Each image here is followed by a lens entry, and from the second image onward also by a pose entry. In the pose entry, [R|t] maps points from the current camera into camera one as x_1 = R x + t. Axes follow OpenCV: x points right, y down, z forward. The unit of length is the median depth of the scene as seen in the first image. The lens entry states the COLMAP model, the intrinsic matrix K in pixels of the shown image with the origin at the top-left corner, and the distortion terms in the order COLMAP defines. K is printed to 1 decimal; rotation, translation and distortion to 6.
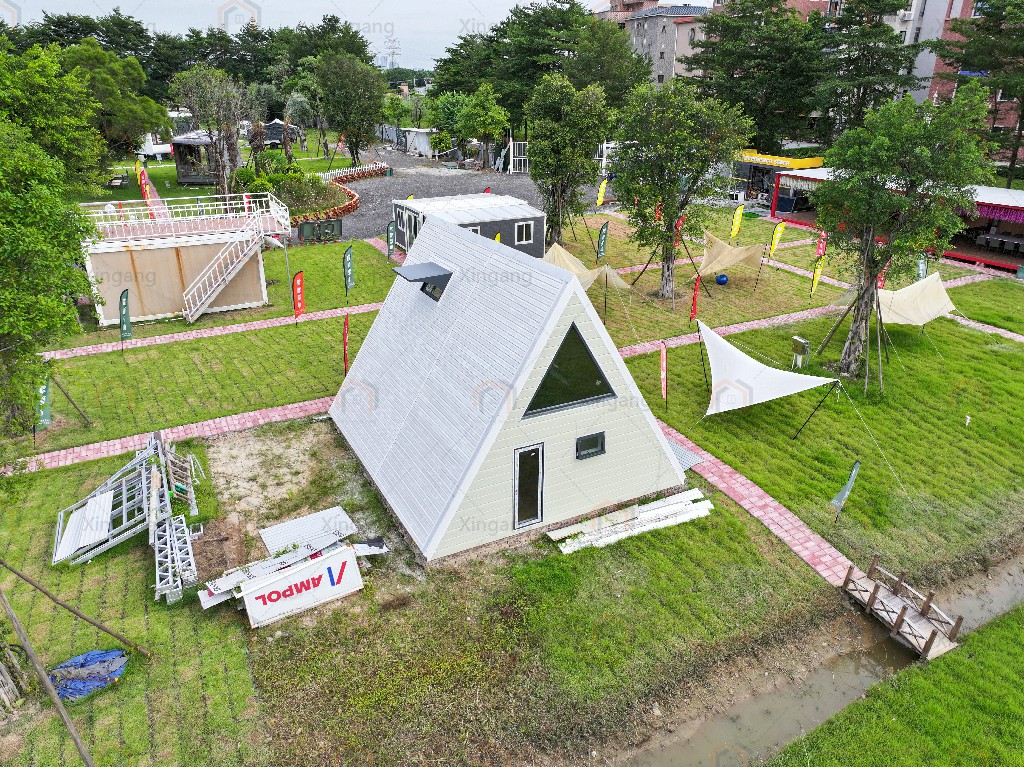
lens RADIAL K [[720.0, 0, 512.0], [0, 720.0, 383.5], [0, 0, 1]] dist [-0.009575, 0.025905]
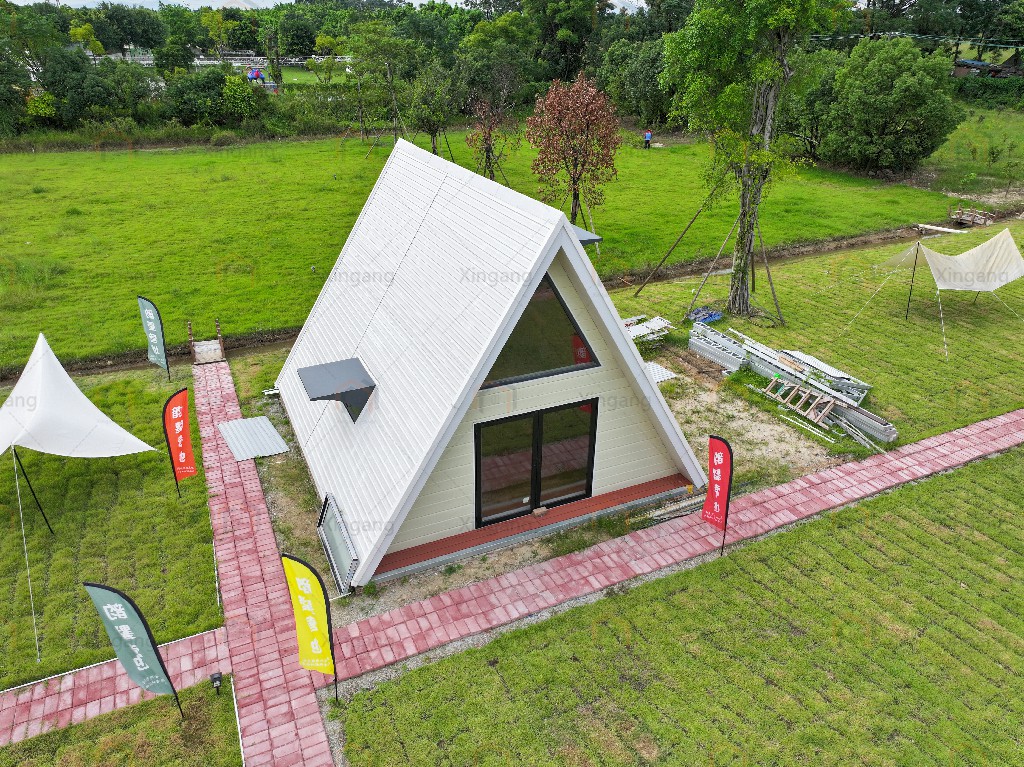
lens RADIAL K [[720.0, 0, 512.0], [0, 720.0, 383.5], [0, 0, 1]] dist [-0.009575, 0.025905]
pose [[-0.998612, -0.037642, 0.036850, -0.113897], [0.003304, 0.653416, 0.756992, -0.592729], [-0.052573, 0.756062, -0.652385, 1.581825]]
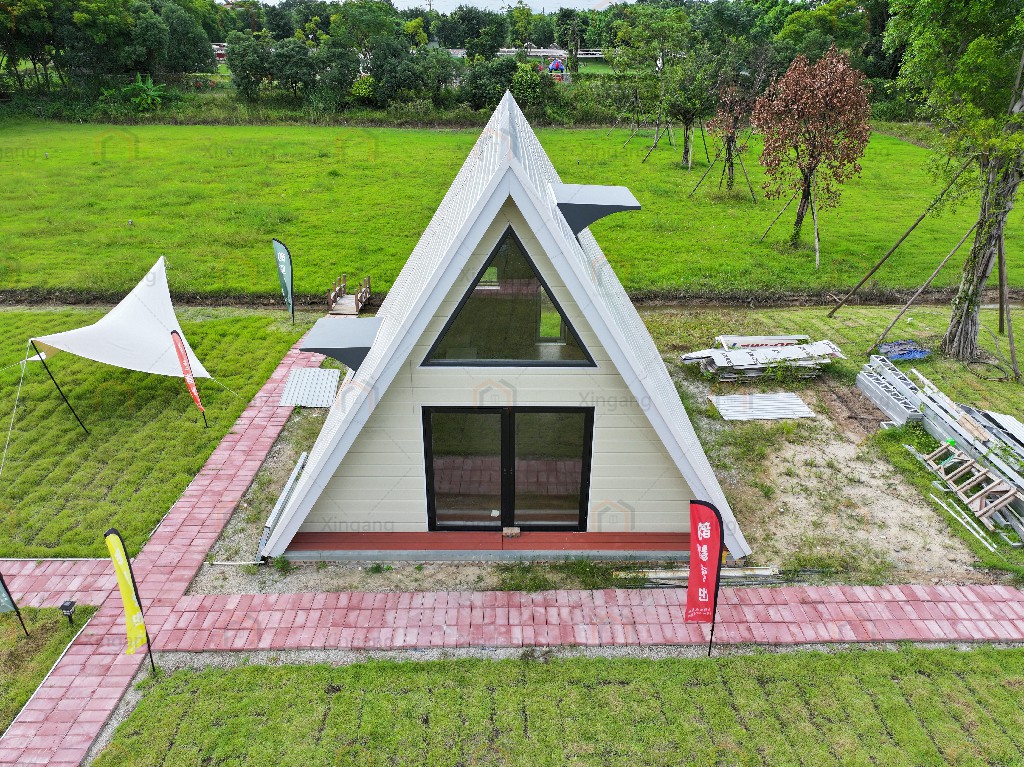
lens RADIAL K [[720.0, 0, 512.0], [0, 720.0, 383.5], [0, 0, 1]] dist [-0.009575, 0.025905]
pose [[-0.888667, -0.216825, 0.404052, -0.327578], [0.163679, 0.673110, 0.721202, -0.471514], [-0.428346, 0.707043, -0.562681, 1.454781]]
